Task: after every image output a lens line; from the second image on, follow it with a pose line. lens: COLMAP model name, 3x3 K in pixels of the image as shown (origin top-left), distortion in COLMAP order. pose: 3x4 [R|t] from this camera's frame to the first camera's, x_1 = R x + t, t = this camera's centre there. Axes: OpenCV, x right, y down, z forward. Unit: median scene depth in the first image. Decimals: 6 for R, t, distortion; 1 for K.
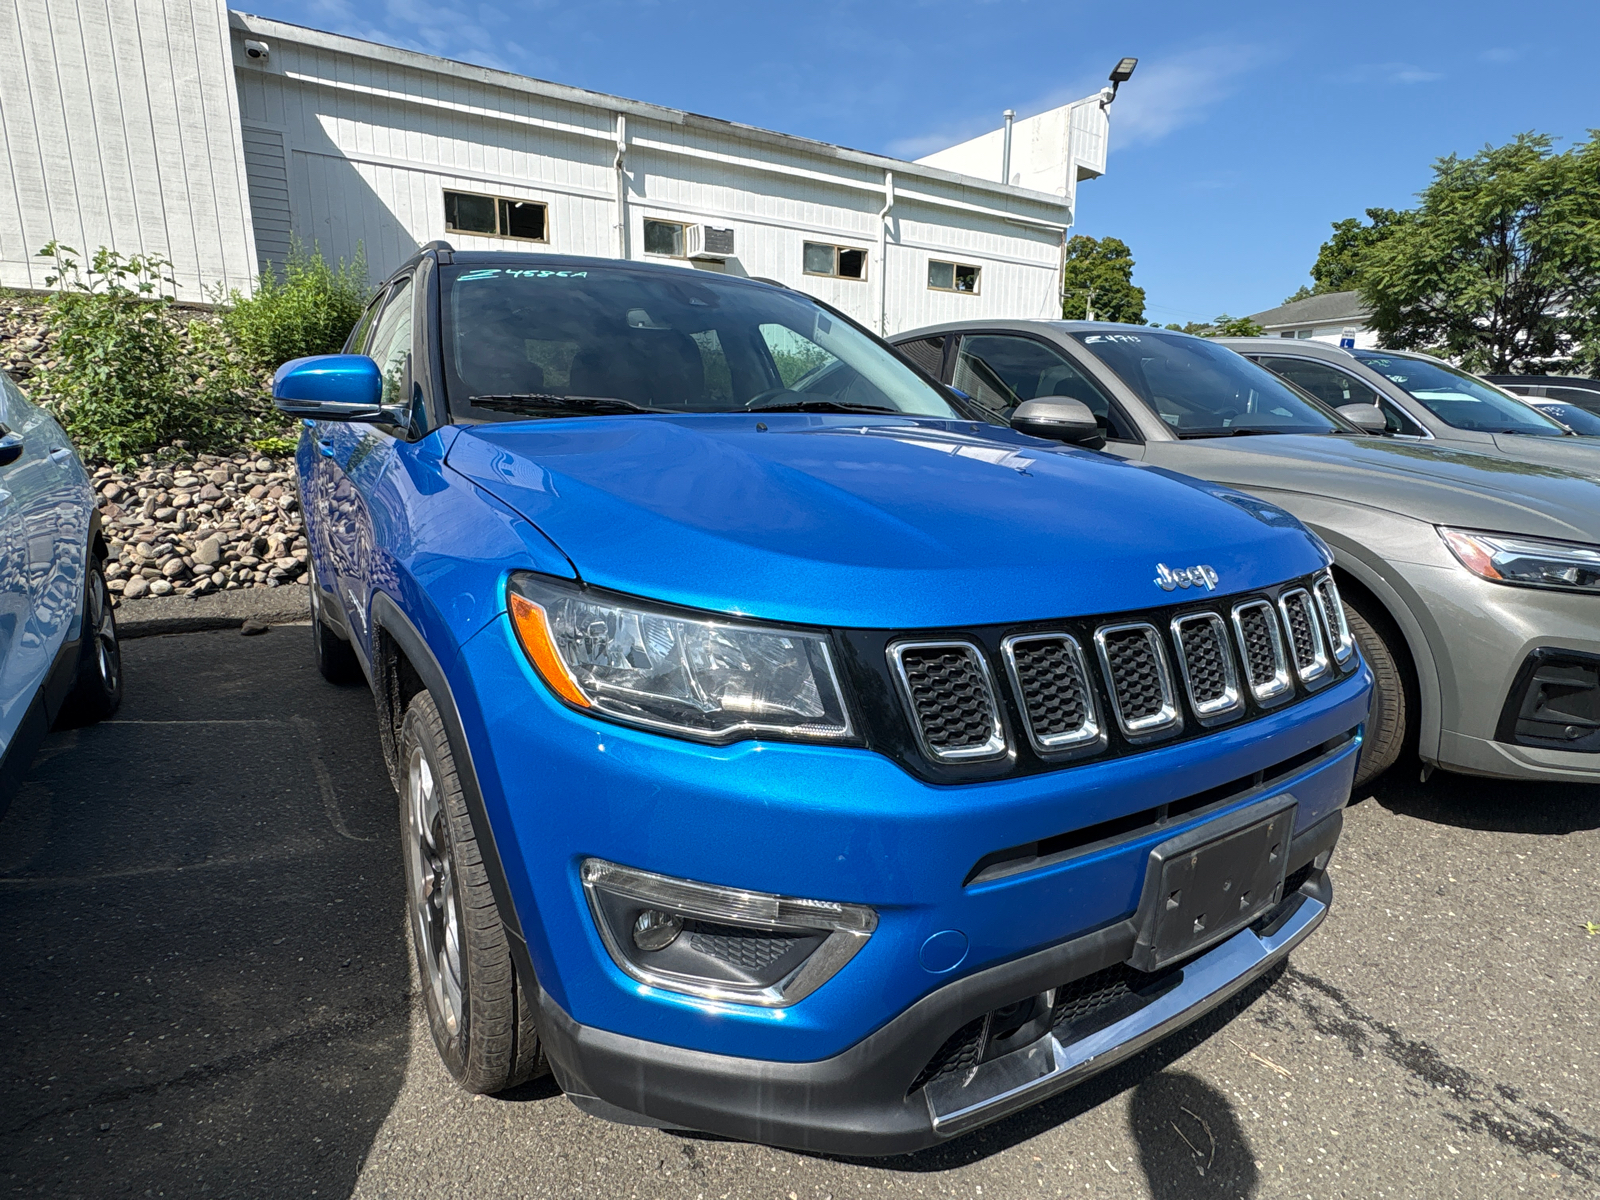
lens RADIAL K [[867.2, 0, 796.4], [0, 867.2, 596.1], [0, 0, 1]] dist [0.001654, -0.000849]
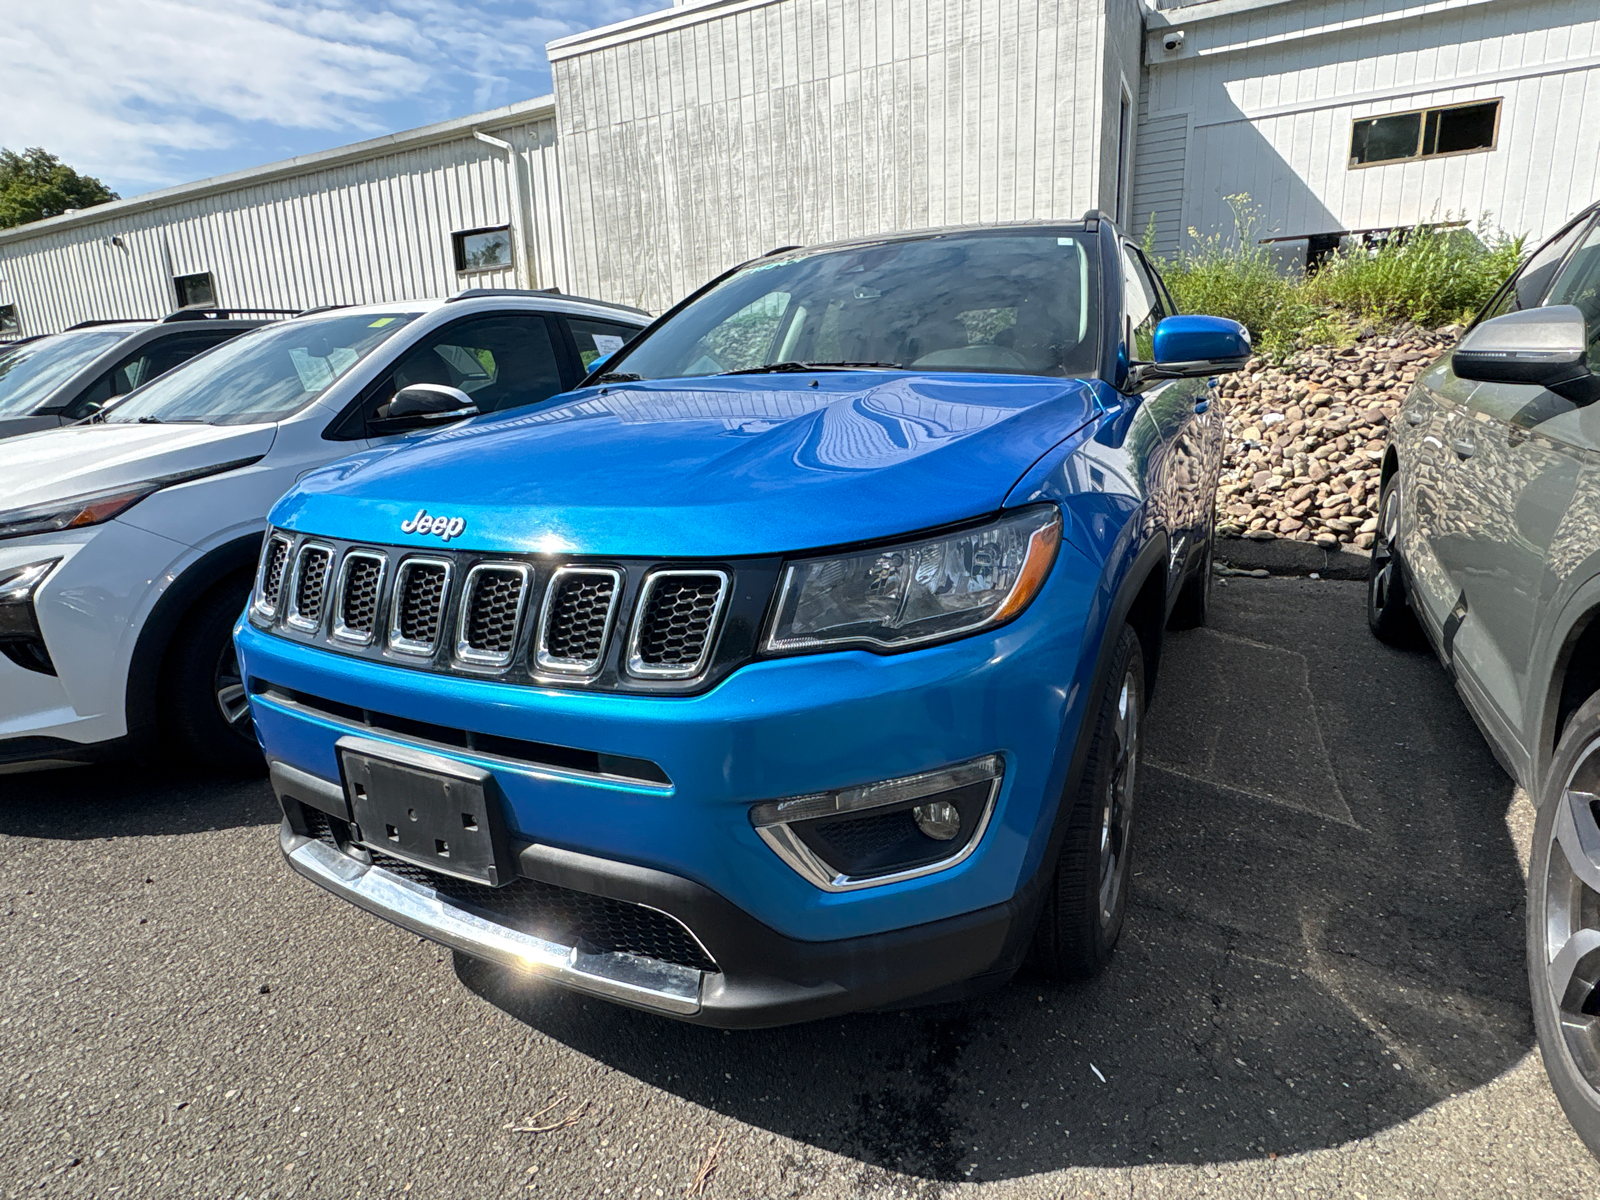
lens RADIAL K [[867.2, 0, 794.5], [0, 867.2, 596.1], [0, 0, 1]] dist [0.001654, -0.000849]
pose [[0.483840, 0.170495, -0.858388, 0.153425], [-0.138940, 0.983365, 0.117003, -0.011866], [0.864057, 0.062653, 0.499480, 0.082148]]
